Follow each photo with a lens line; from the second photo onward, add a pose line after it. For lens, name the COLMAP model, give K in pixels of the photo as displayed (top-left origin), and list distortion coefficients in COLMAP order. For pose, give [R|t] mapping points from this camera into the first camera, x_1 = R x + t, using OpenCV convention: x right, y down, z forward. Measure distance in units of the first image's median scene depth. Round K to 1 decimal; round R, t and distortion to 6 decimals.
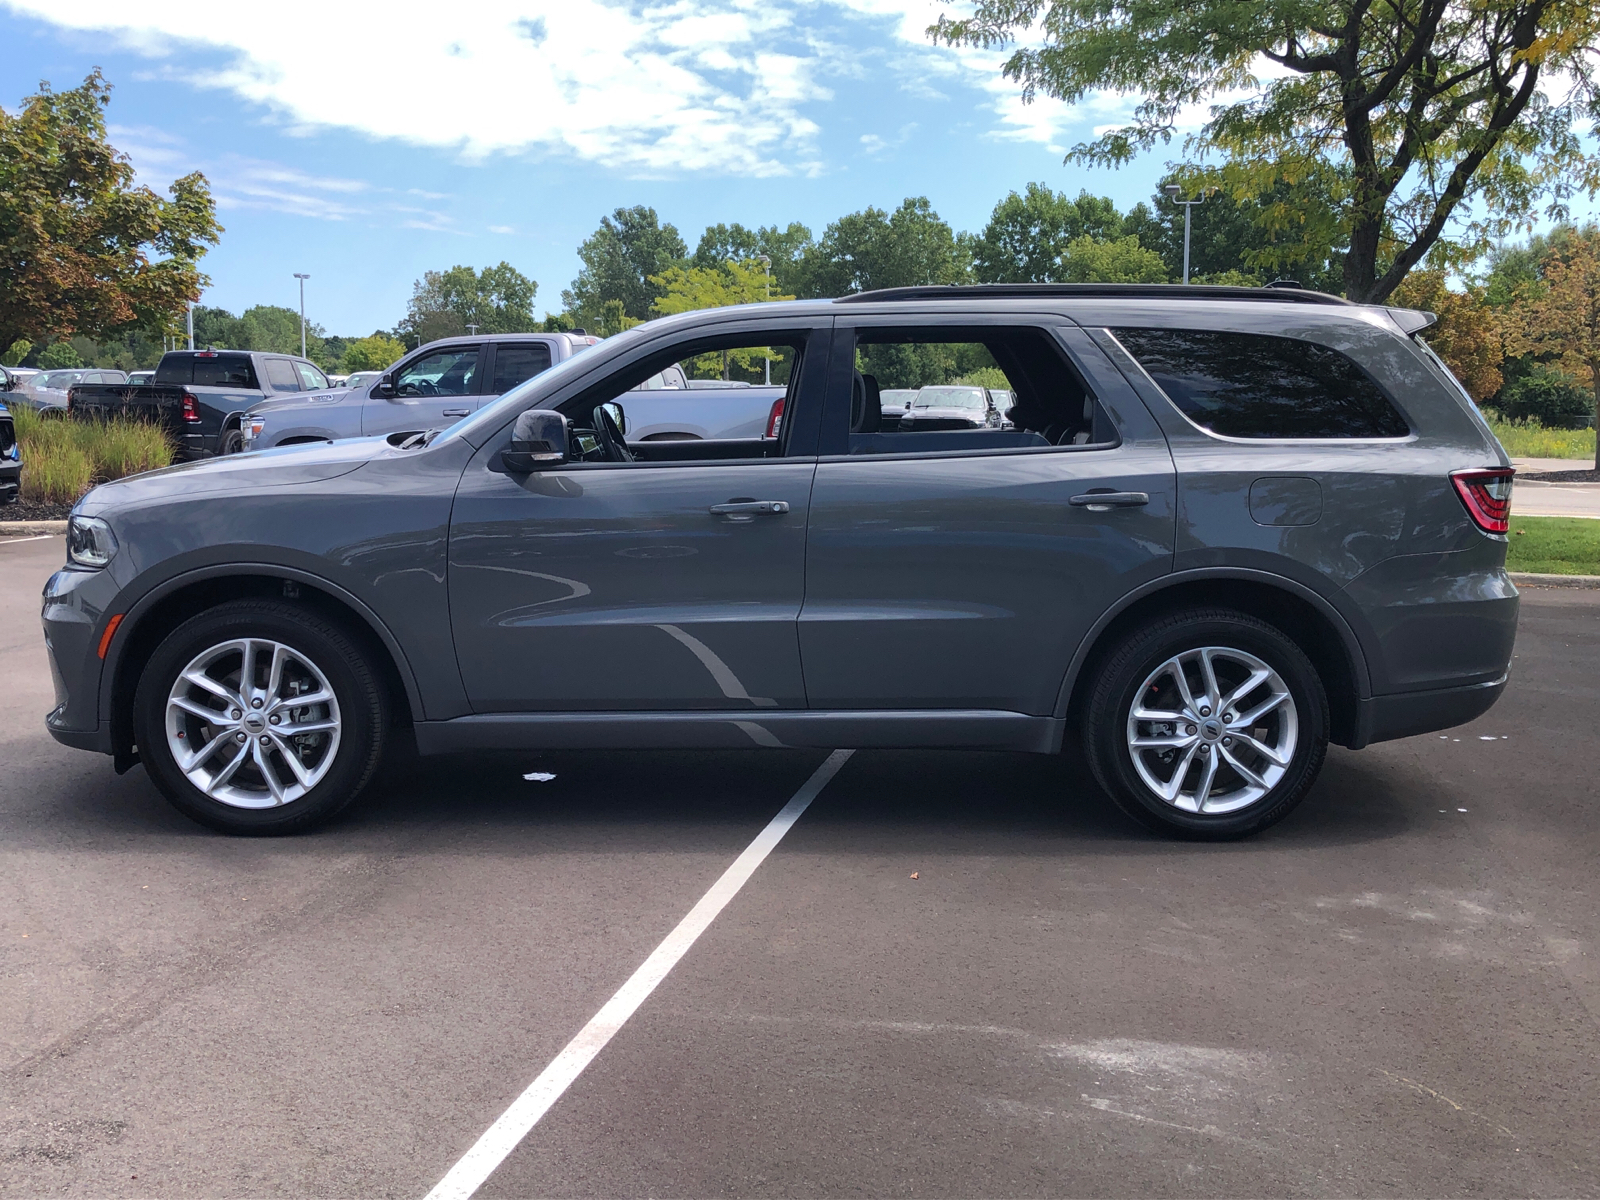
lens RADIAL K [[1587.6, 0, 795.3], [0, 1587.6, 598.1], [0, 0, 1]] dist [0.071769, -0.168696]
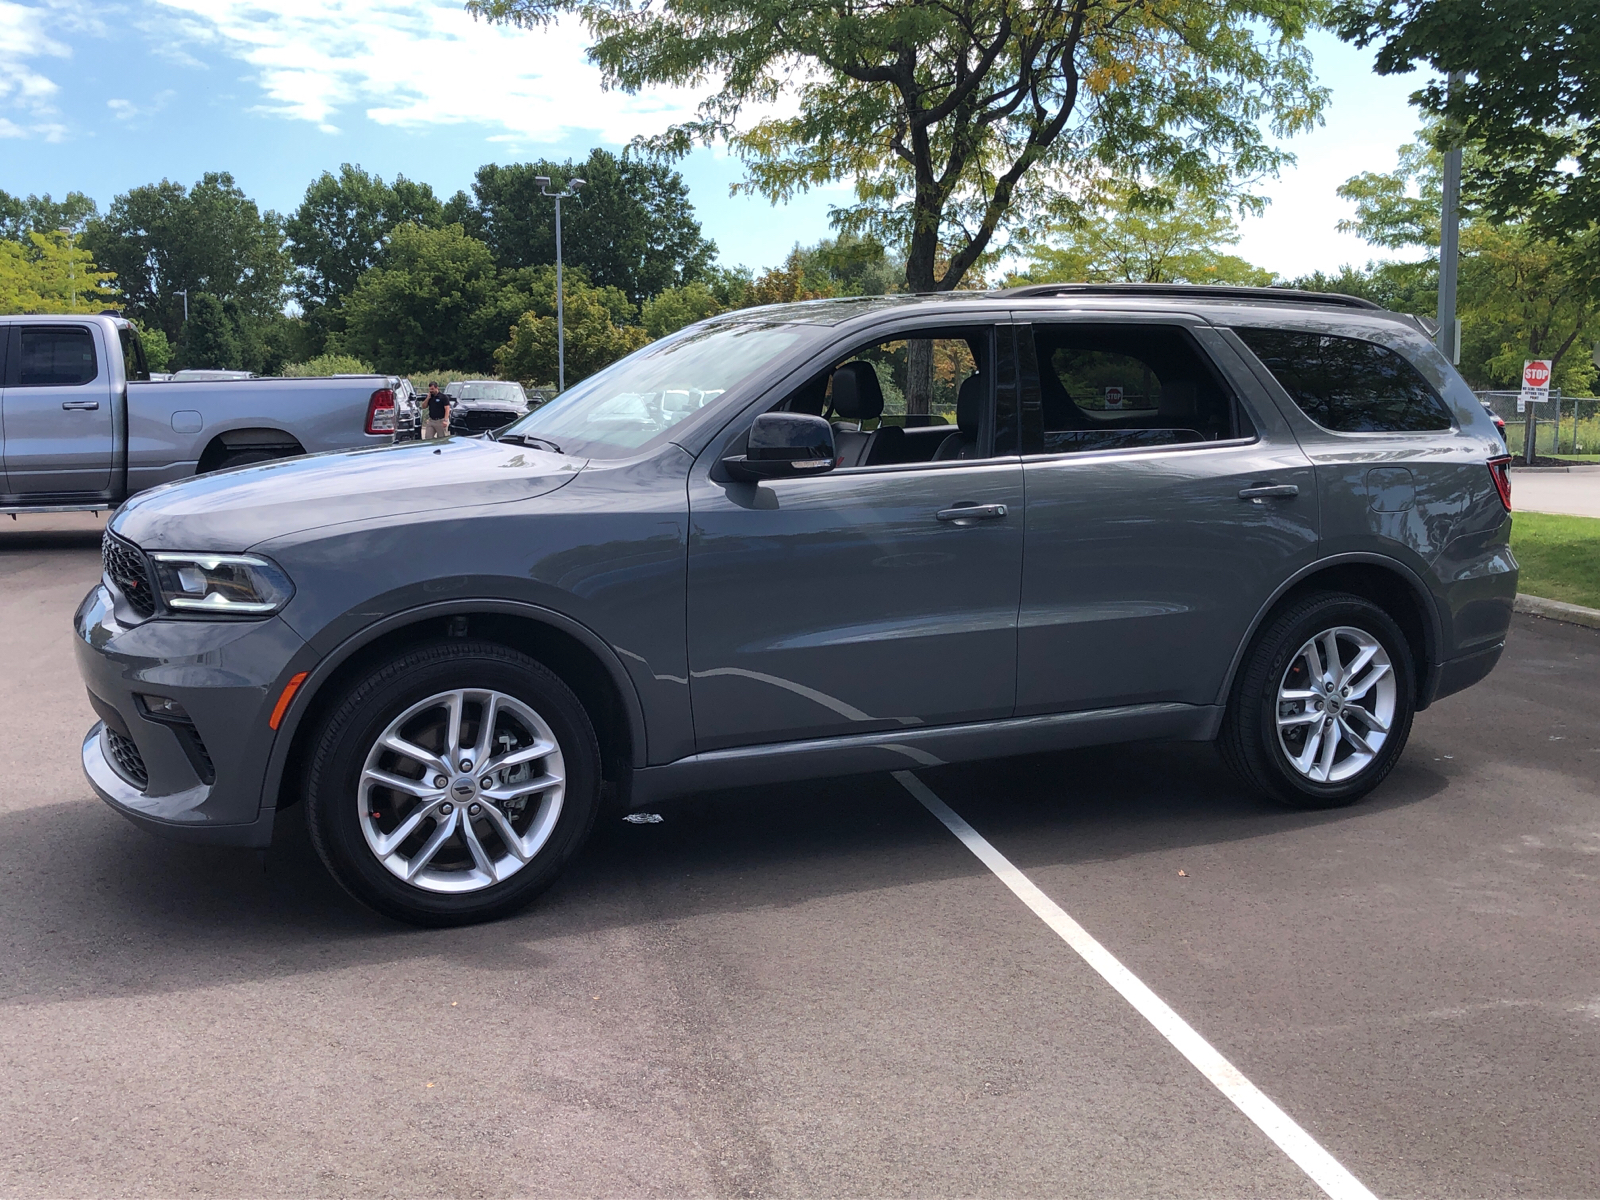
lens RADIAL K [[1587.6, 0, 795.3], [0, 1587.6, 598.1], [0, 0, 1]] dist [0.071769, -0.168696]
pose [[0.909736, -0.055383, 0.411476, -0.505202], [0.052420, 0.998454, 0.018491, -0.027420], [-0.411864, 0.004748, 0.911233, 0.165303]]
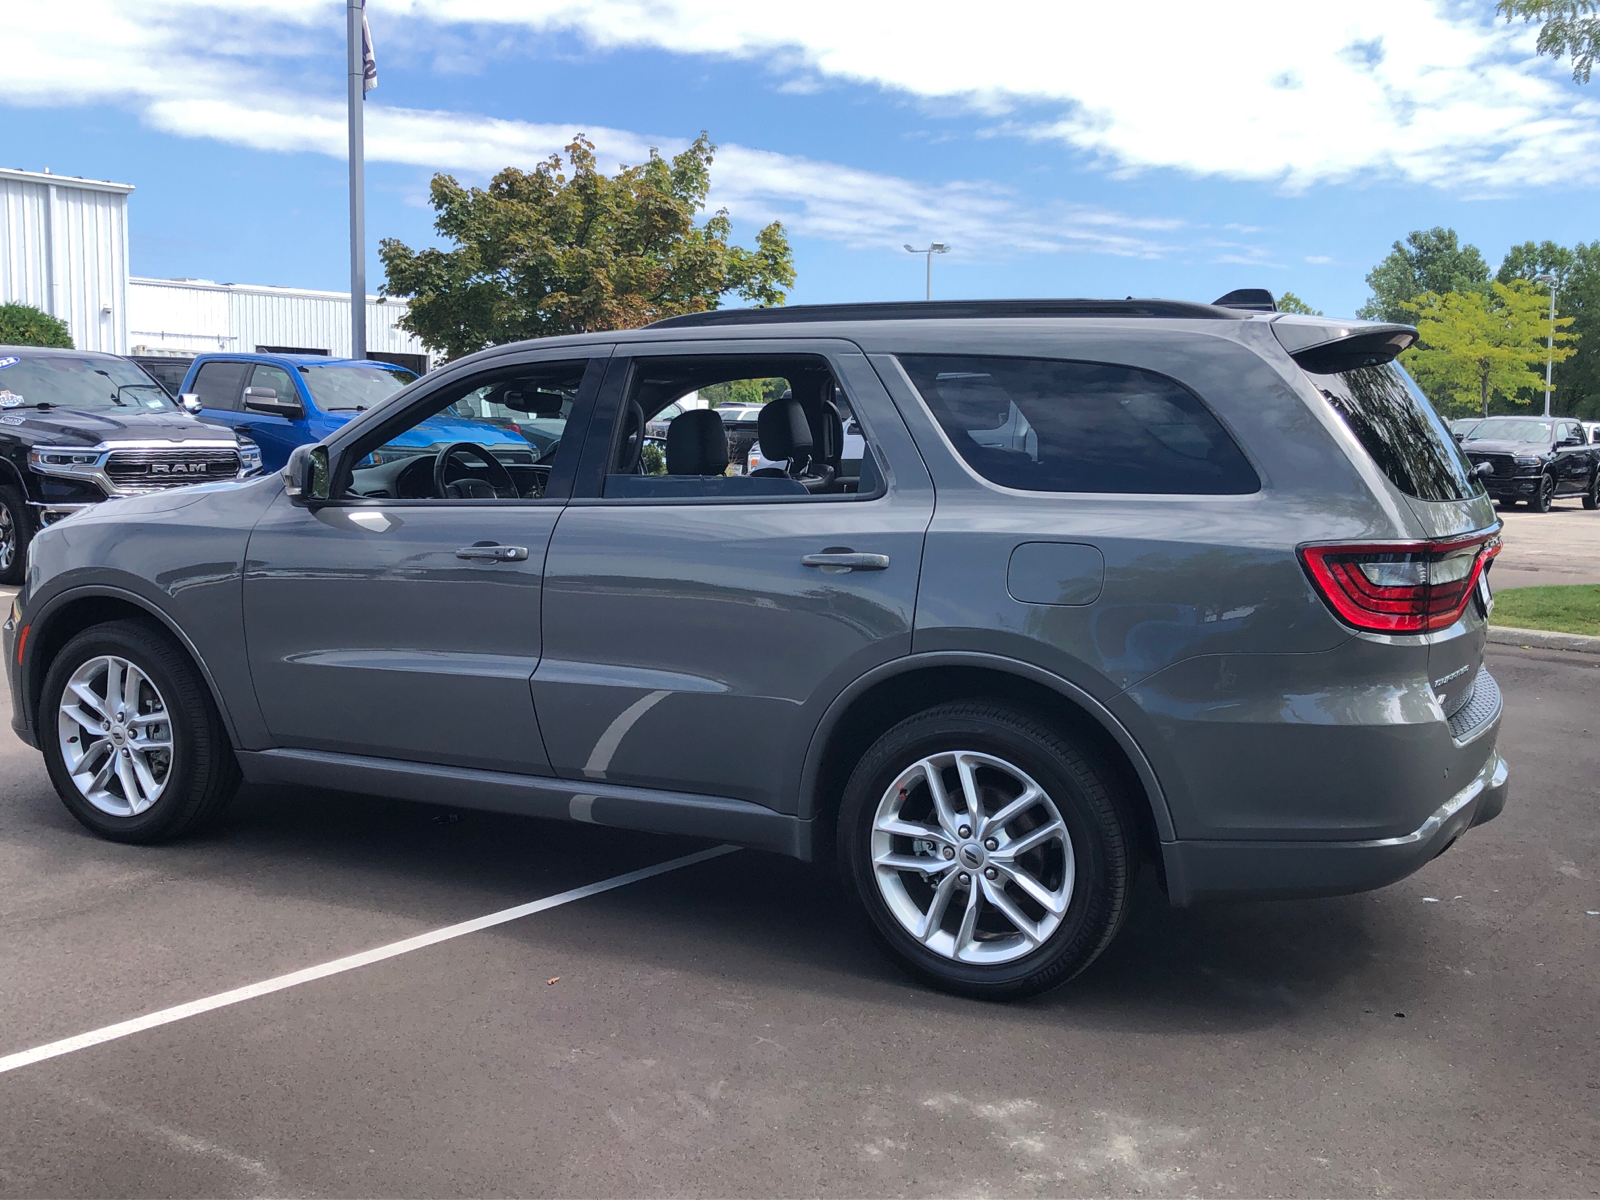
lens RADIAL K [[1587.6, 0, 795.3], [0, 1587.6, 598.1], [0, 0, 1]] dist [0.071769, -0.168696]
pose [[0.884788, 0.053691, -0.462890, 0.537103], [-0.063555, 0.997962, -0.005726, -0.034935], [0.461639, 0.034485, 0.886397, 0.252690]]
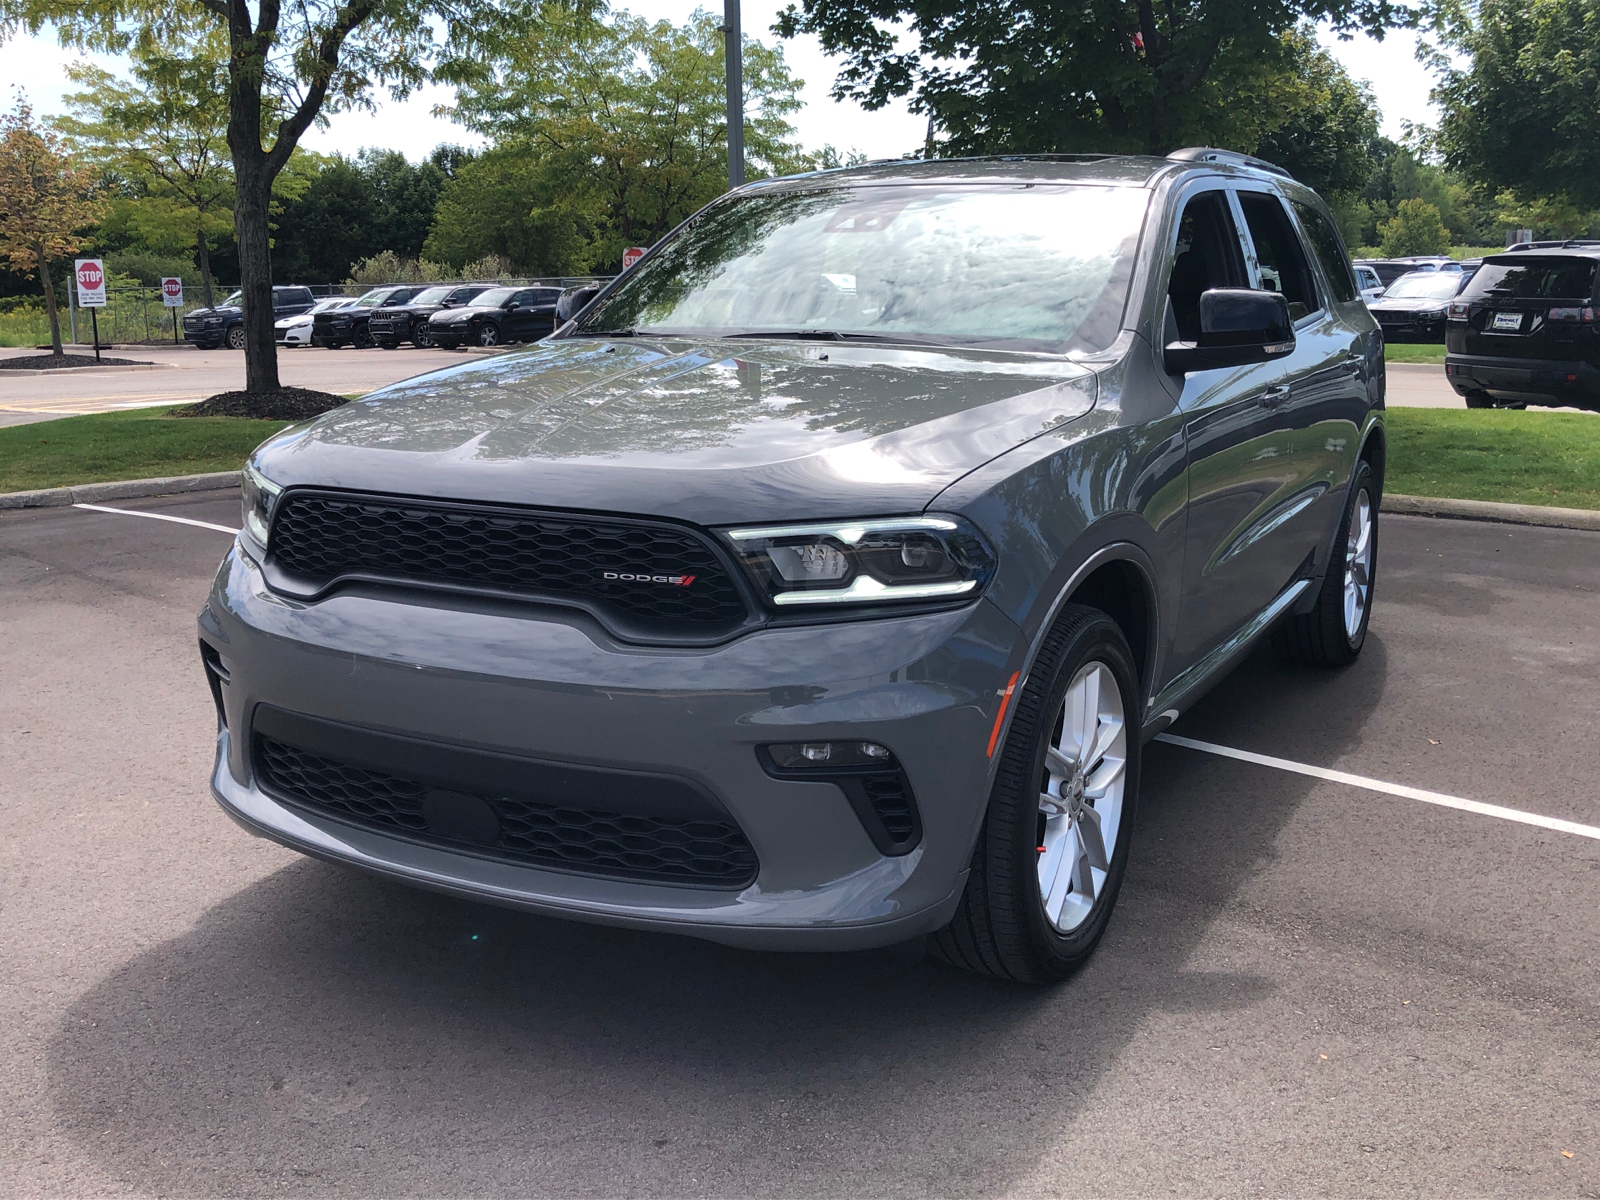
lens RADIAL K [[1587.6, 0, 795.3], [0, 1587.6, 598.1], [0, 0, 1]] dist [0.071769, -0.168696]
pose [[0.493210, -0.184176, 0.850190, -0.899726], [0.124074, 0.982232, 0.140802, -0.100627], [-0.861017, 0.036041, 0.507298, 0.752863]]
